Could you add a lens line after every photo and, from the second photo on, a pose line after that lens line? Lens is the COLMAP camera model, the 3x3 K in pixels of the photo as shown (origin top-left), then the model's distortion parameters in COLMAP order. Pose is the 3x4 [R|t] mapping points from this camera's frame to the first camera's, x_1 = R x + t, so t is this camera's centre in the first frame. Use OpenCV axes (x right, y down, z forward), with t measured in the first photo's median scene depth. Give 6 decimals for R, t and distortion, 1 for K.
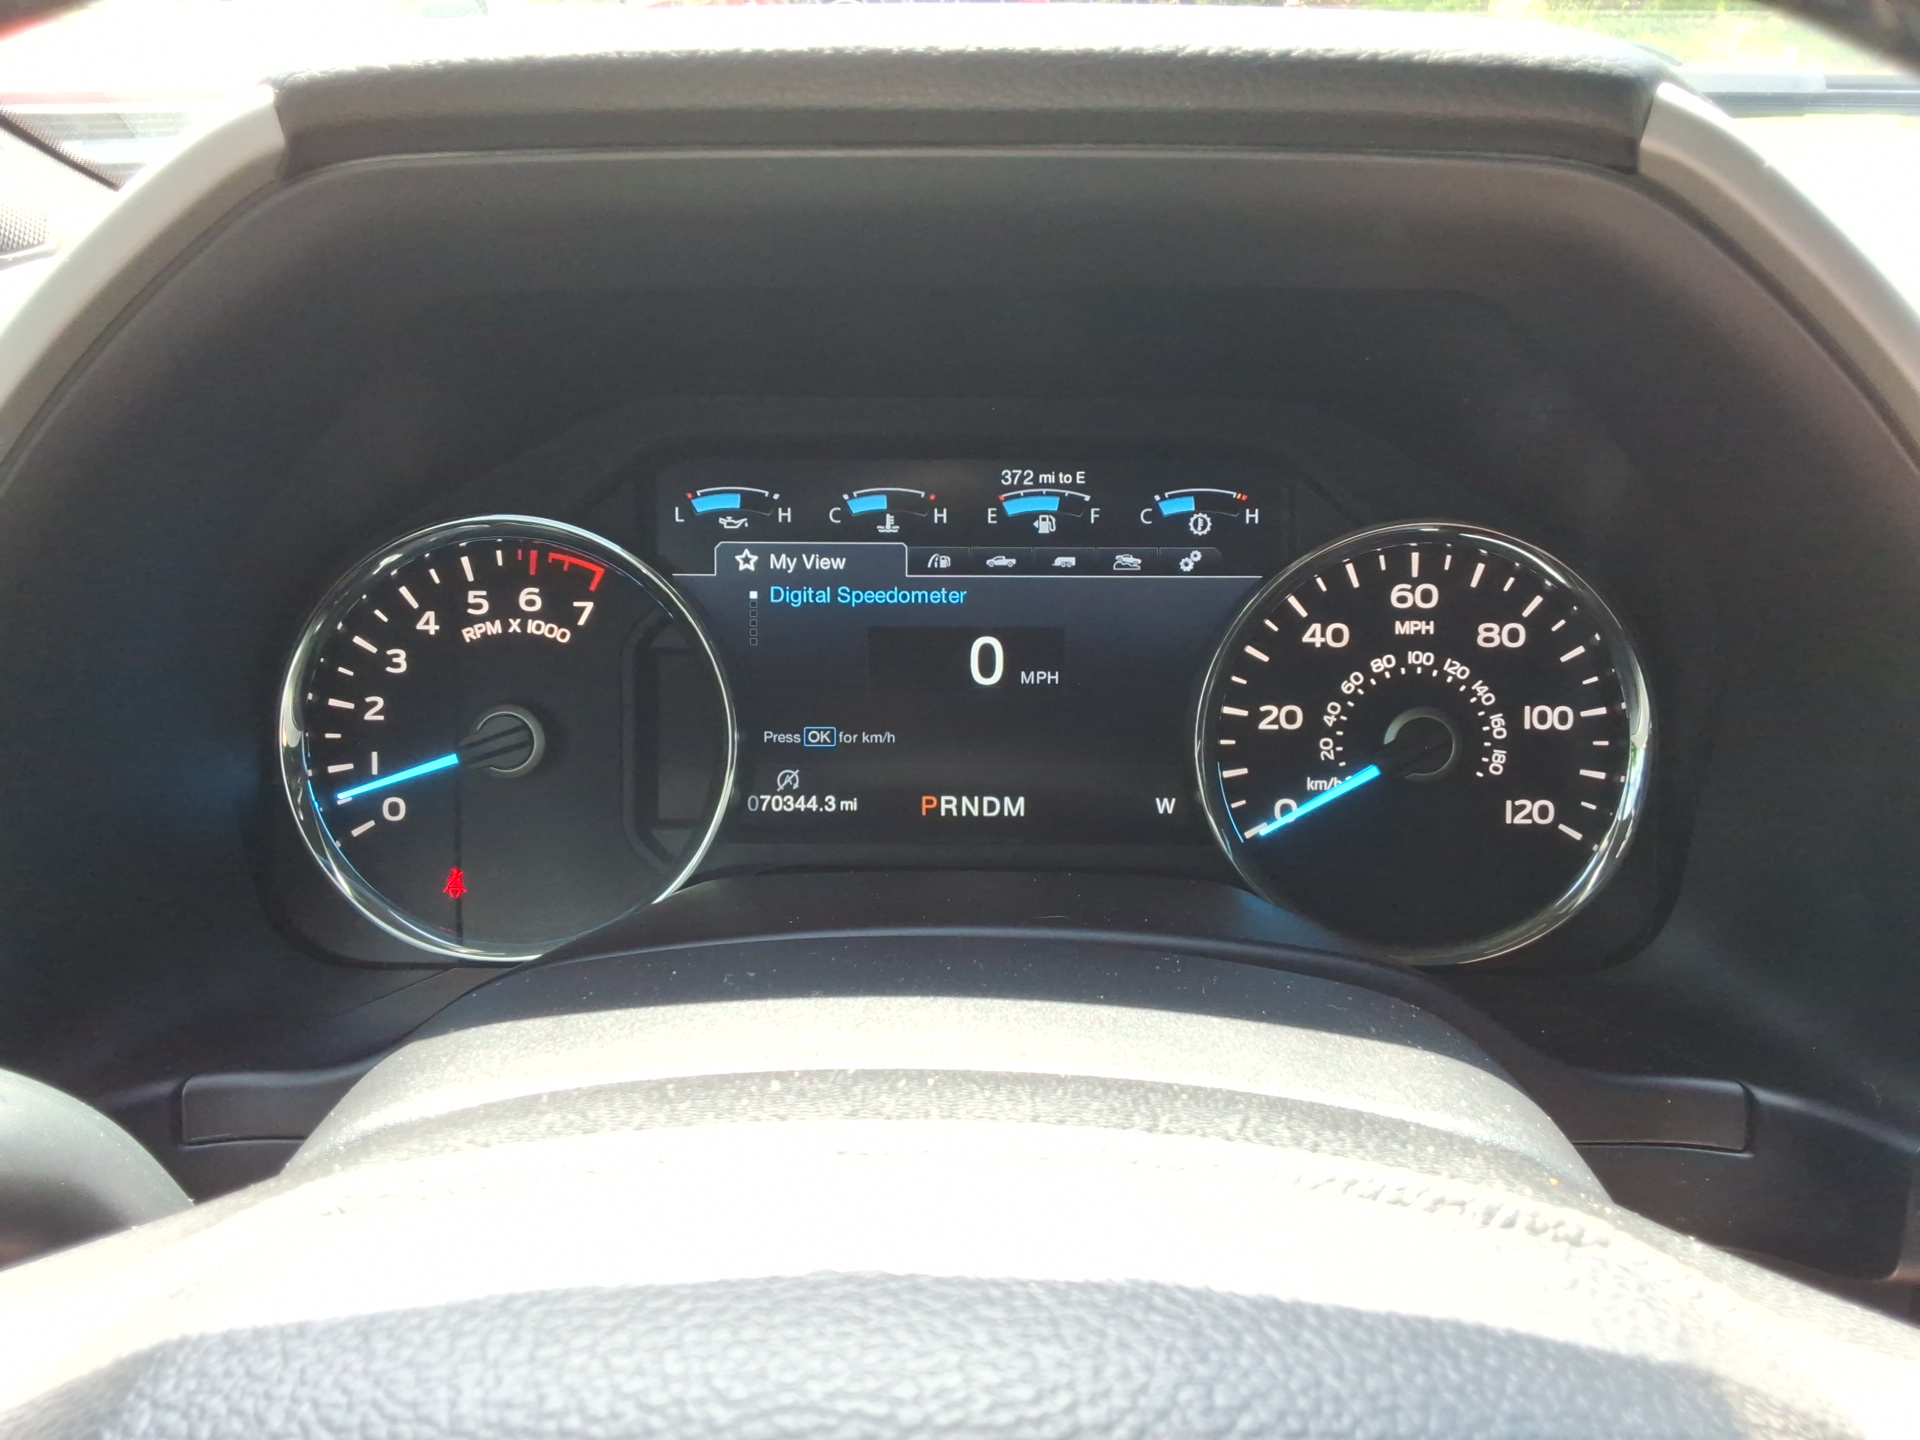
lens RADIAL K [[1547.5, 0, 961.1], [0, 1547.5, 723.2], [0, 0, 1]] dist [0.103271, -0.158954]
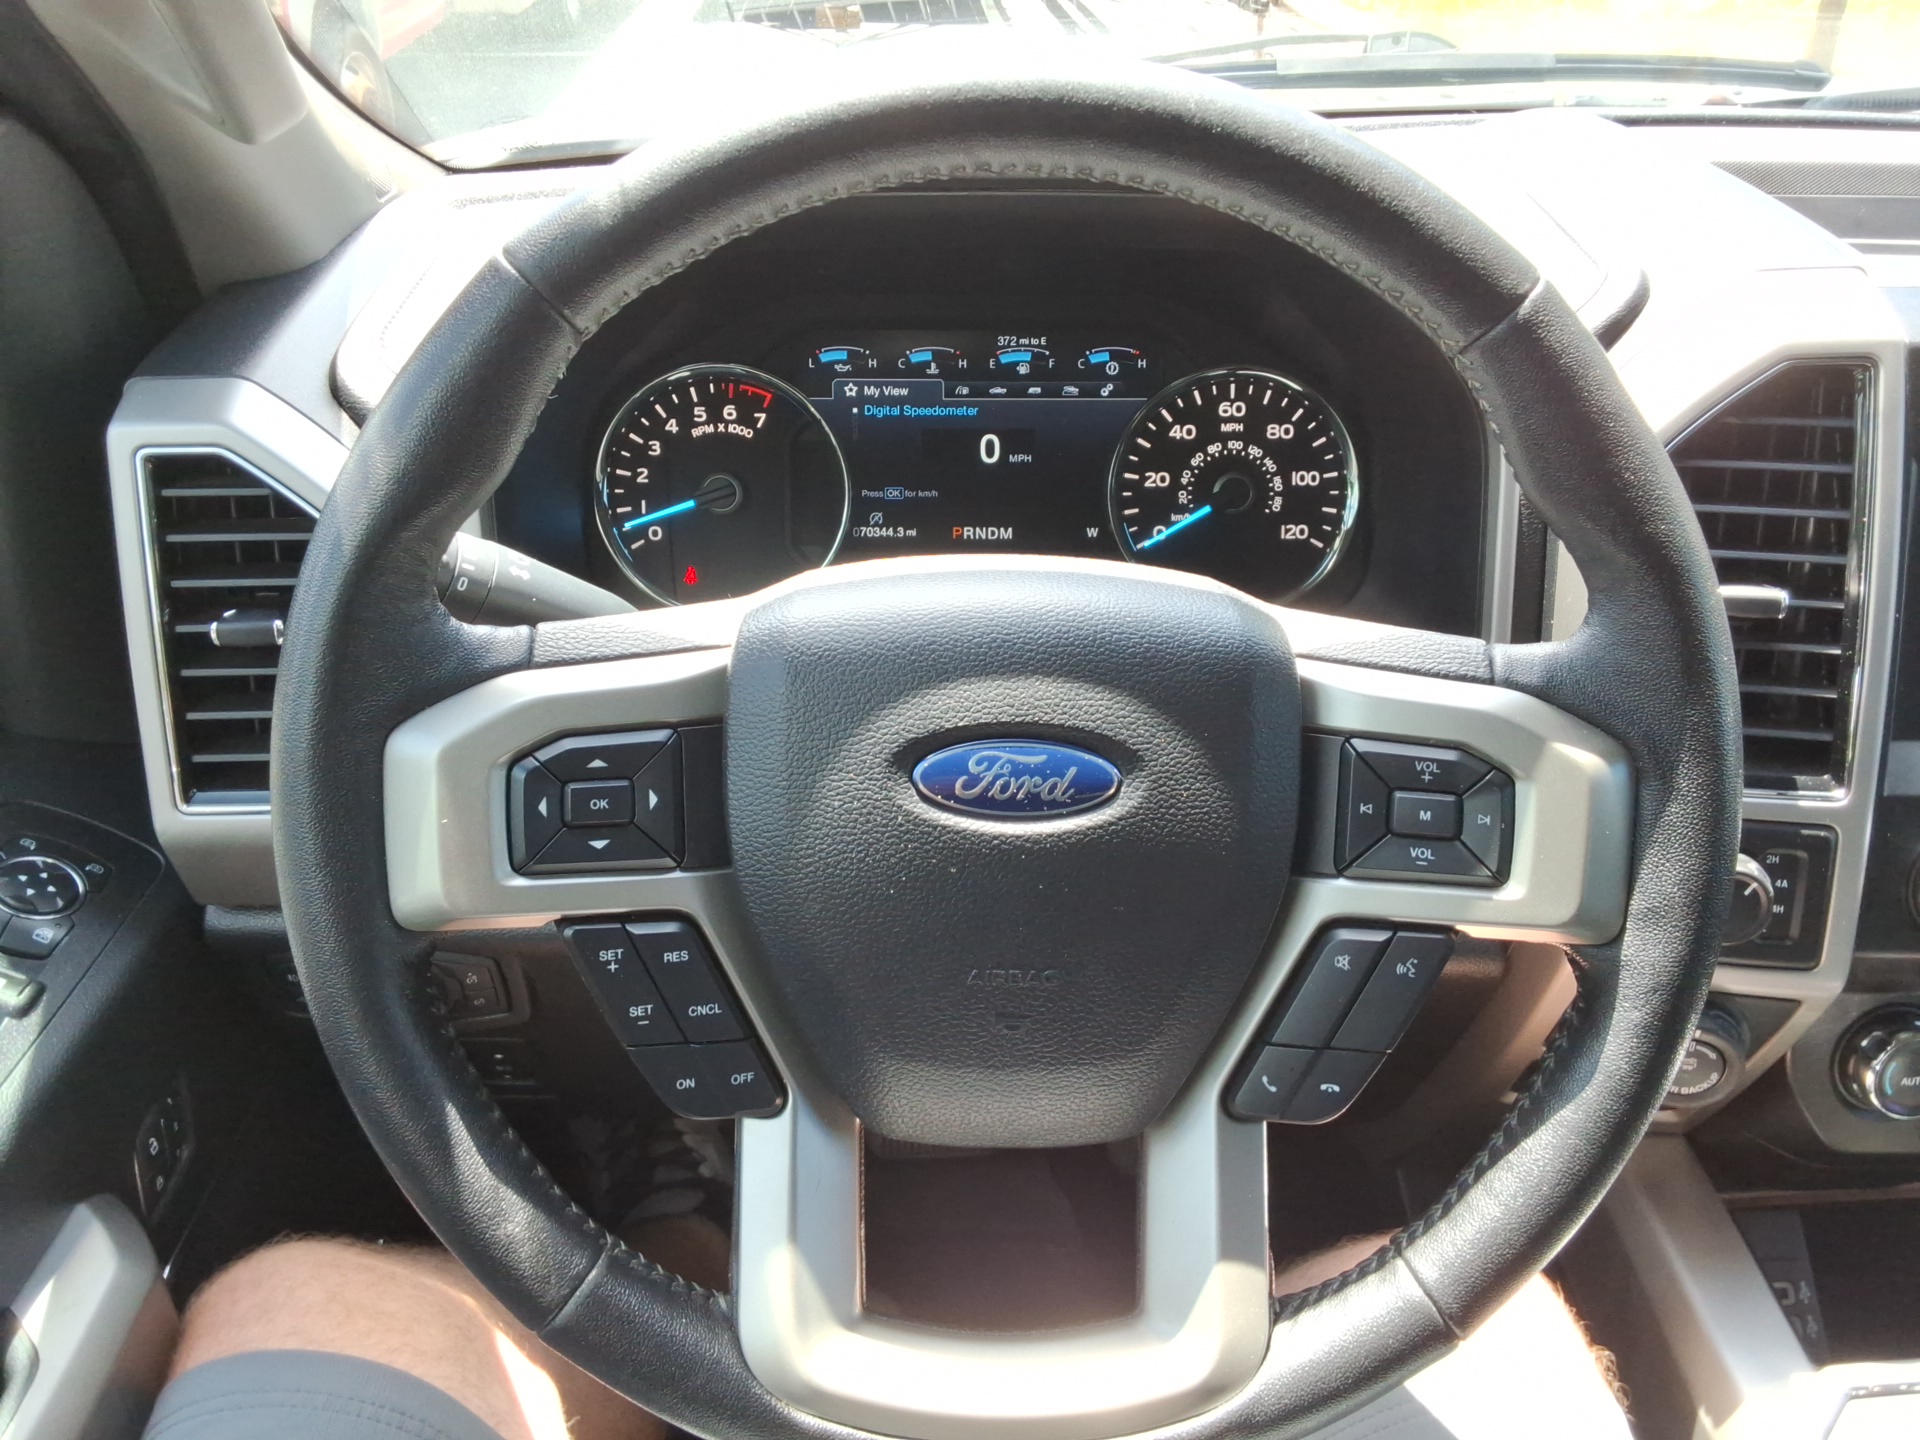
lens RADIAL K [[1547.5, 0, 965.3], [0, 1547.5, 709.2], [0, 0, 1]] dist [0.103271, -0.158954]
pose [[0.999205, -0.009501, 0.038721, -0.082916], [0.006621, 0.997247, 0.073850, 0.124812], [-0.039316, -0.073535, 0.996517, -0.769664]]
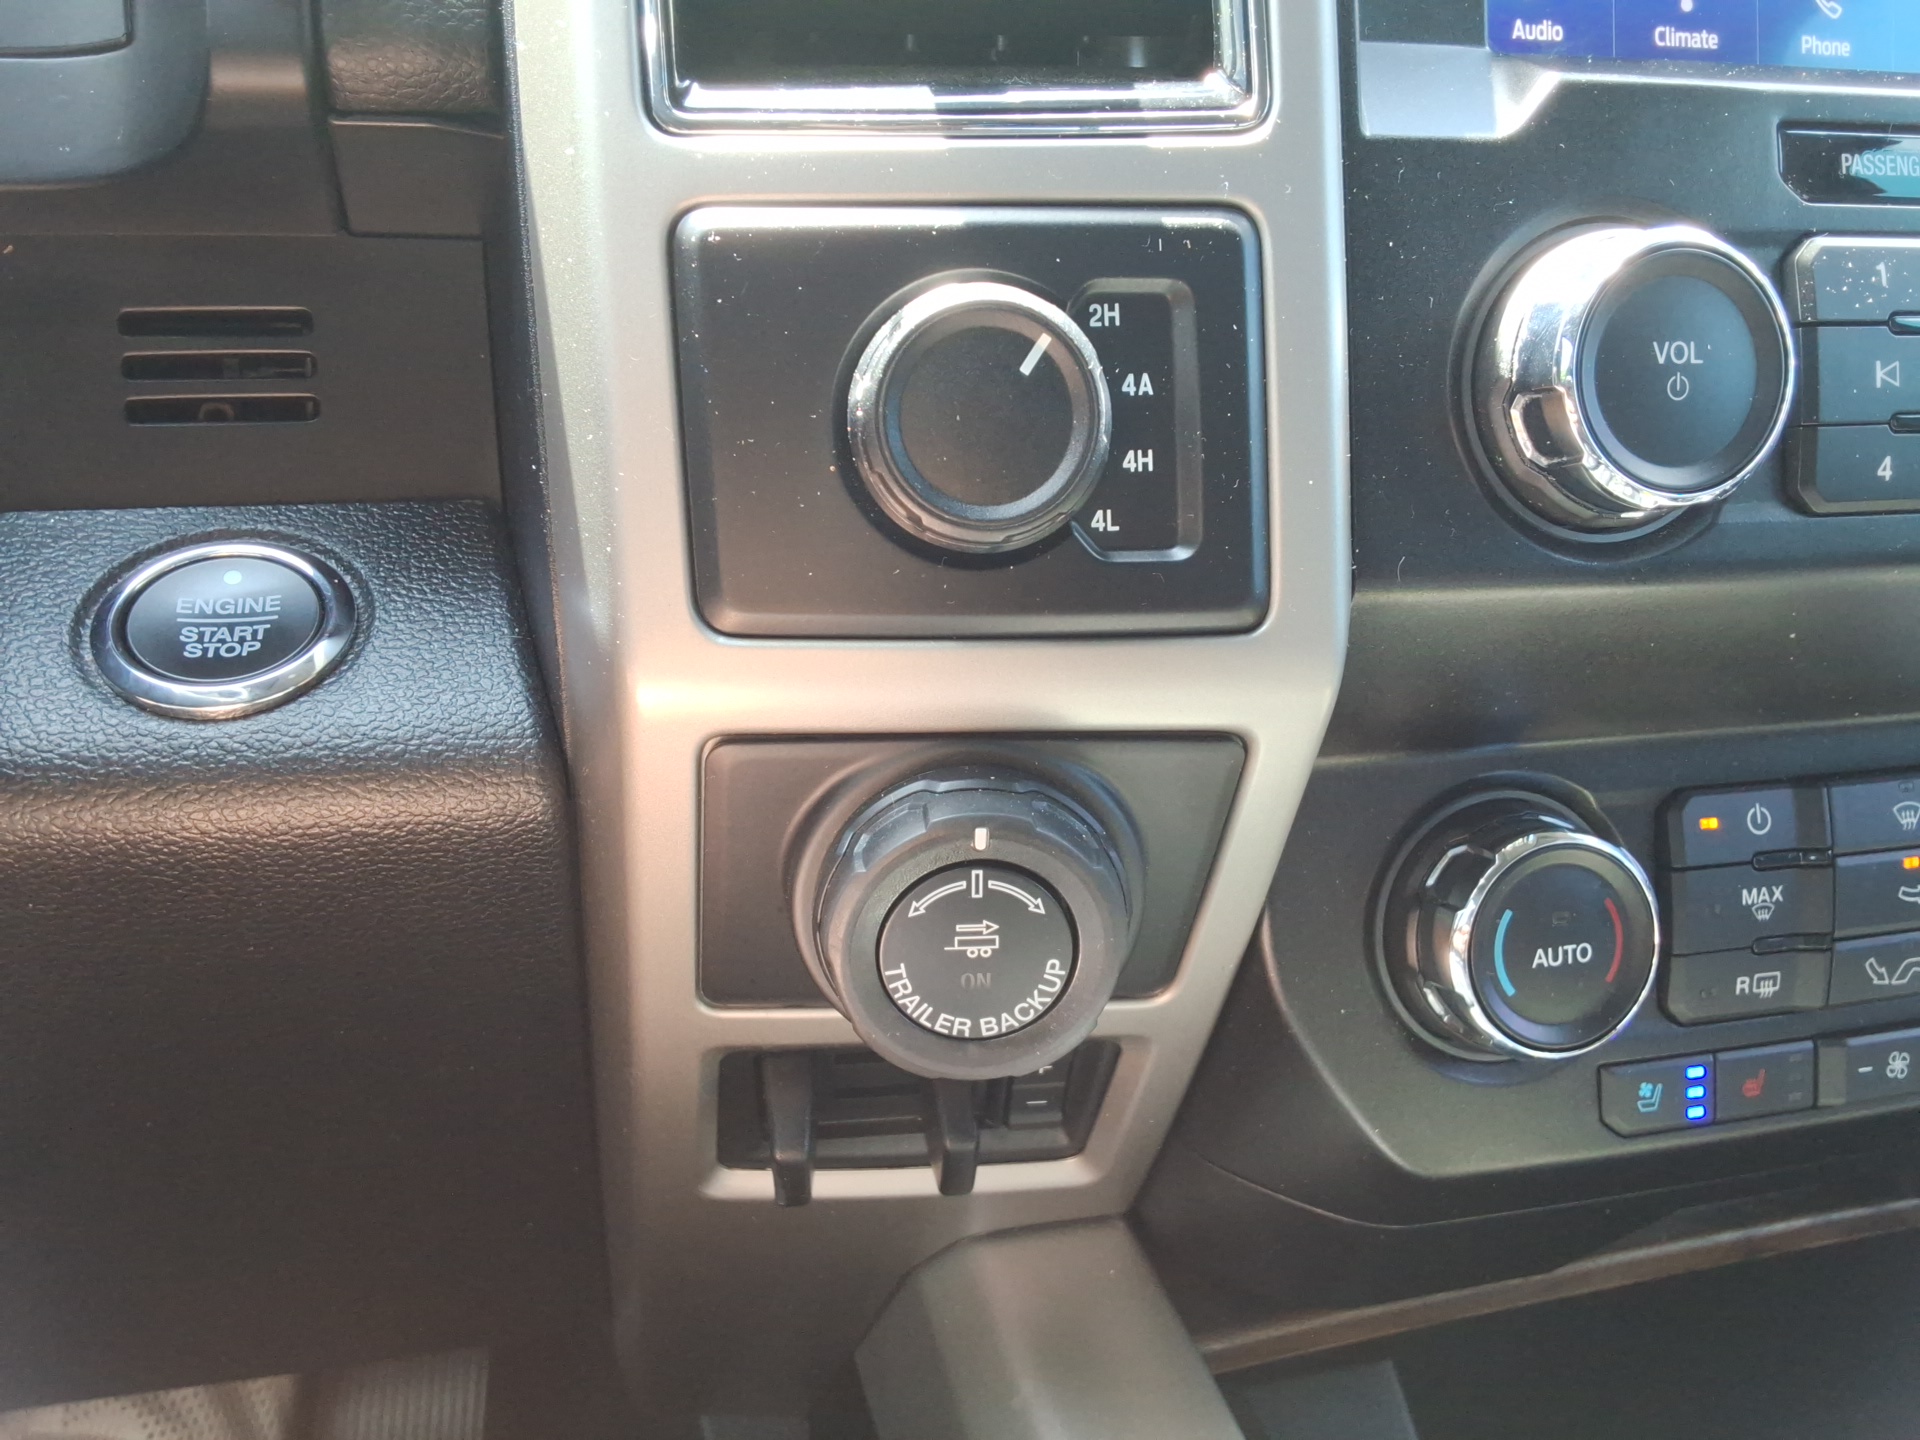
lens RADIAL K [[1547.5, 0, 966.8], [0, 1547.5, 722.0], [0, 0, 1]] dist [0.103271, -0.158954]
pose [[0.966982, -0.067380, 0.245775, 0.527723], [0.093448, 0.990987, -0.095983, 0.551545], [-0.237092, 0.115781, 0.964563, 0.148136]]
